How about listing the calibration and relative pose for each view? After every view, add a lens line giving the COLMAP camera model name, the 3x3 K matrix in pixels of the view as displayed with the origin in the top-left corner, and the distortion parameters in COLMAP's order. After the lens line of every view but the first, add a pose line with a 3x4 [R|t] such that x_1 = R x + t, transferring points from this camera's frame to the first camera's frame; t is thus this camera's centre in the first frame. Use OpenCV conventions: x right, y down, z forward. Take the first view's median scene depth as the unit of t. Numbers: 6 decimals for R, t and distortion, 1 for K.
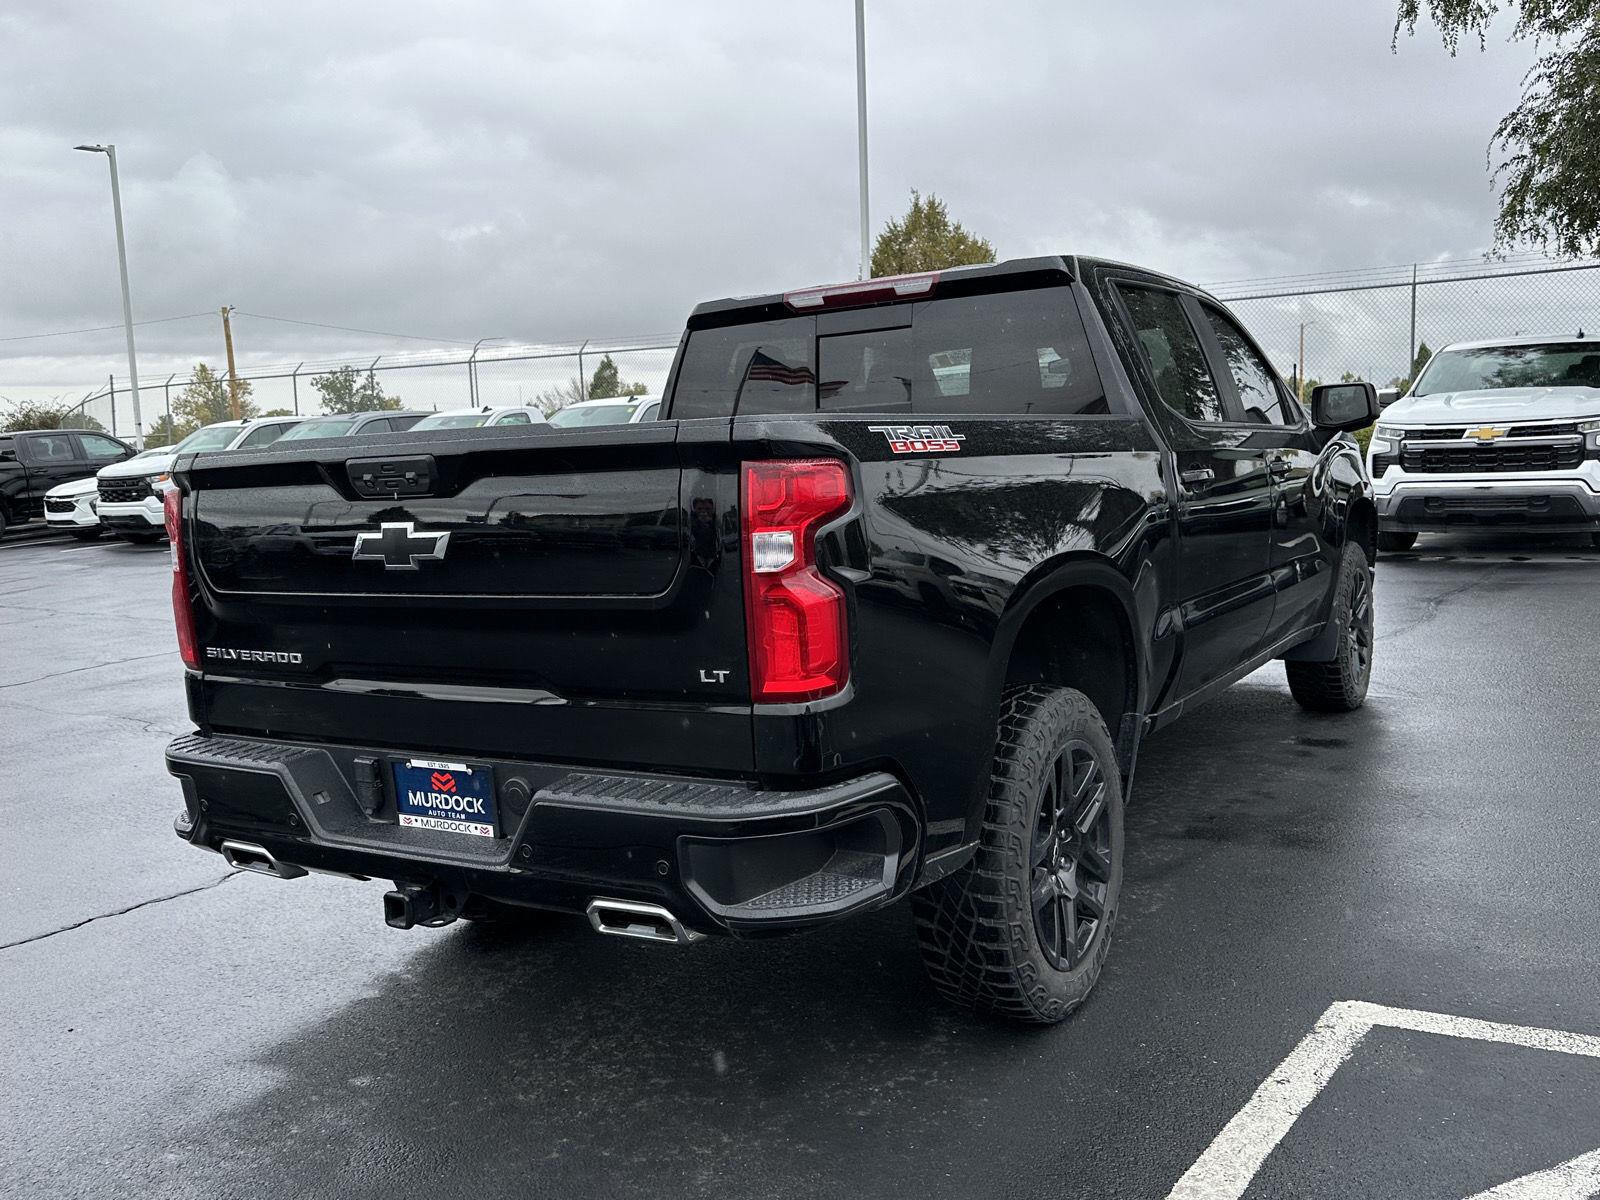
lens RADIAL K [[1339.4, 0, 803.6], [0, 1339.4, 592.7], [0, 0, 1]] dist [0.165385, -0.329185]
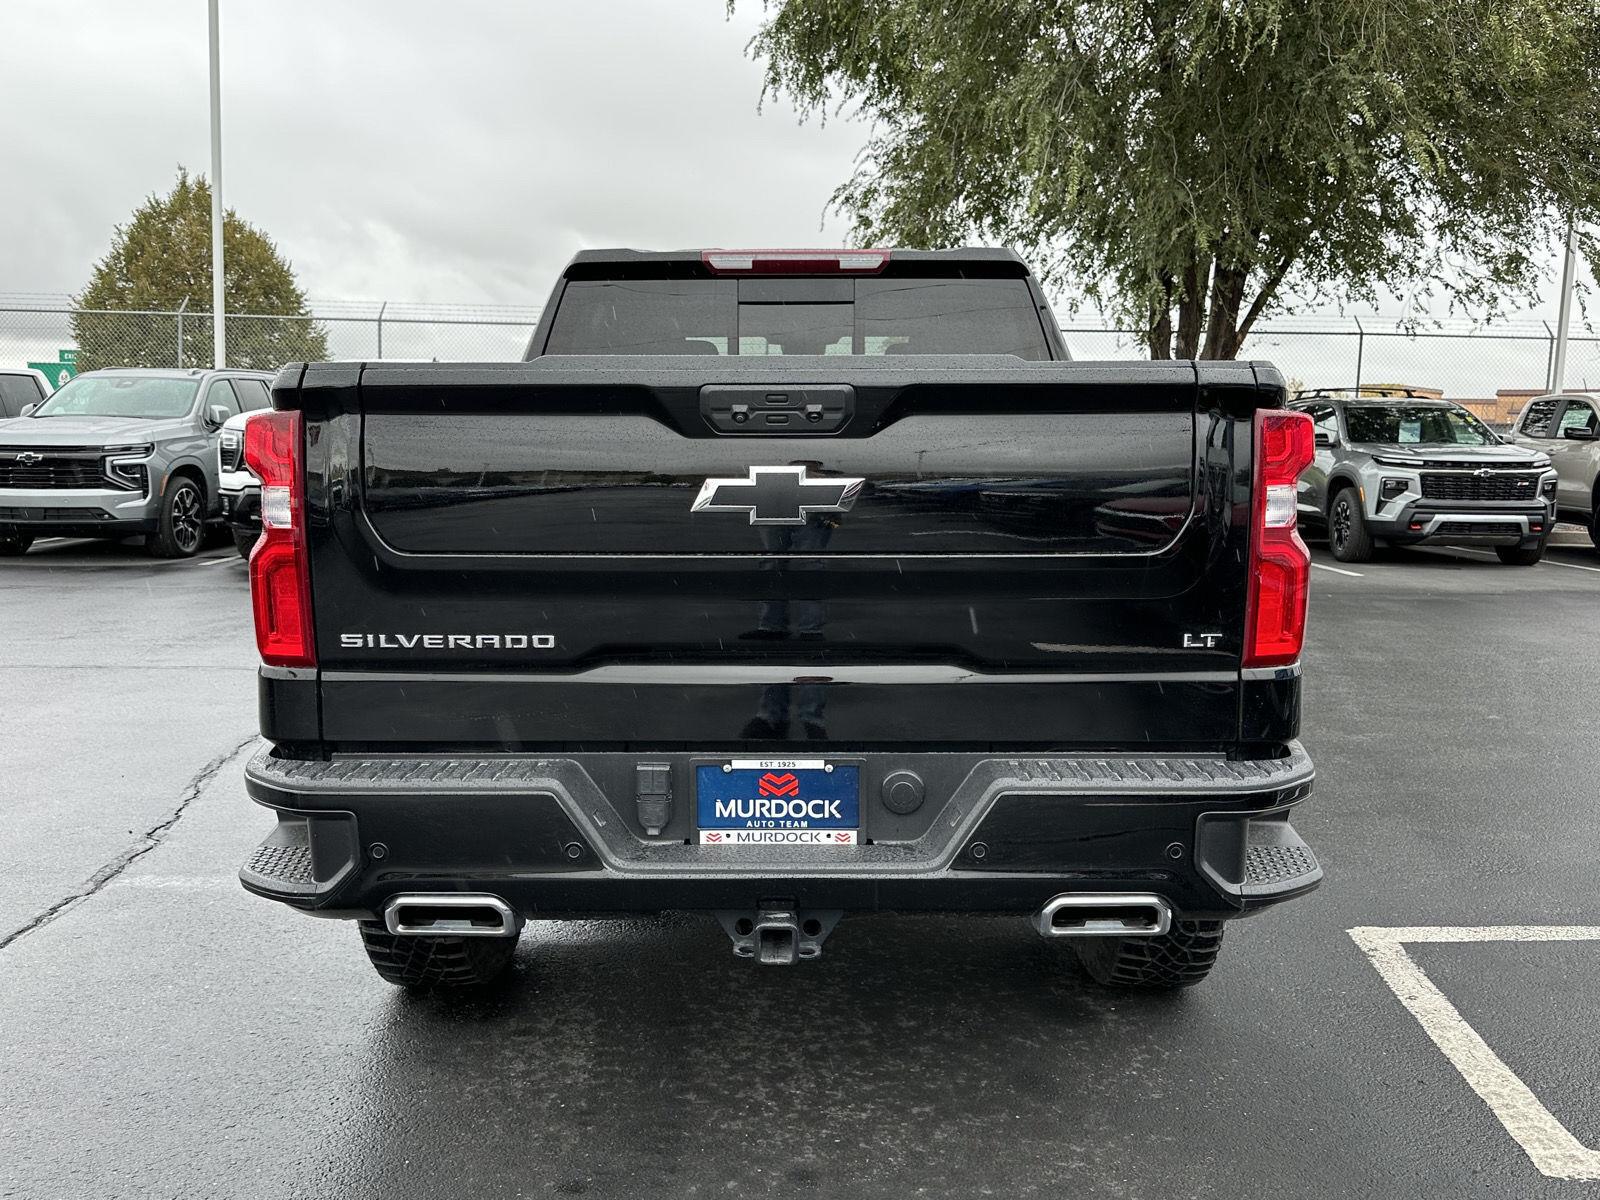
lens RADIAL K [[1339.4, 0, 803.6], [0, 1339.4, 592.7], [0, 0, 1]] dist [0.165385, -0.329185]
pose [[0.858458, -0.001356, 0.512881, -0.653523], [0.008940, 0.999884, -0.012321, 0.032165], [-0.512805, 0.015163, 0.858371, 0.280237]]
